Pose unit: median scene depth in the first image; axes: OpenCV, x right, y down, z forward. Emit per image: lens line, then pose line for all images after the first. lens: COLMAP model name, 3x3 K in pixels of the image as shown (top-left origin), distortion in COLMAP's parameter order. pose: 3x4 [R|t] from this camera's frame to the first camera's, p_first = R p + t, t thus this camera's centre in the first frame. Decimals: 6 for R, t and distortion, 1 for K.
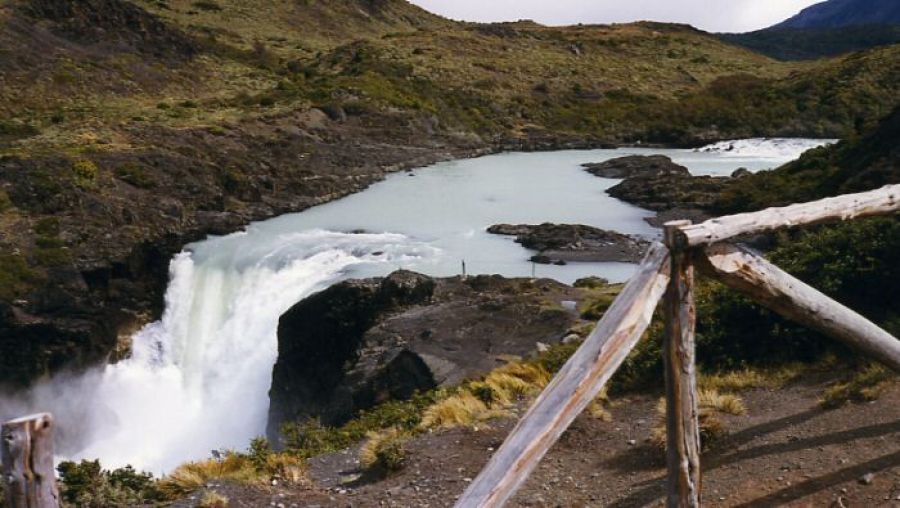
lens RADIAL K [[1182.7, 0, 450.0], [0, 1182.7, 254.0], [0, 0, 1]] dist [0.001583, -0.009304]
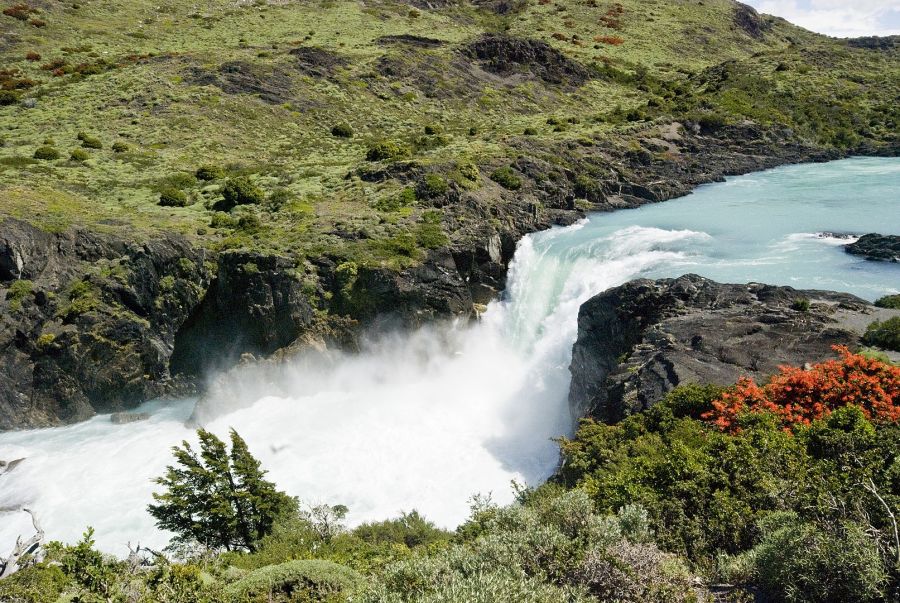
lens RADIAL K [[765.3, 0, 450.0], [0, 765.3, 301.5], [0, 0, 1]] dist [-0.001135, 0.000765]
pose [[0.852134, 0.097838, -0.514097, 0.100336], [-0.048994, 0.992969, 0.107762, -0.018971], [0.521026, -0.066640, 0.850935, 0.238853]]
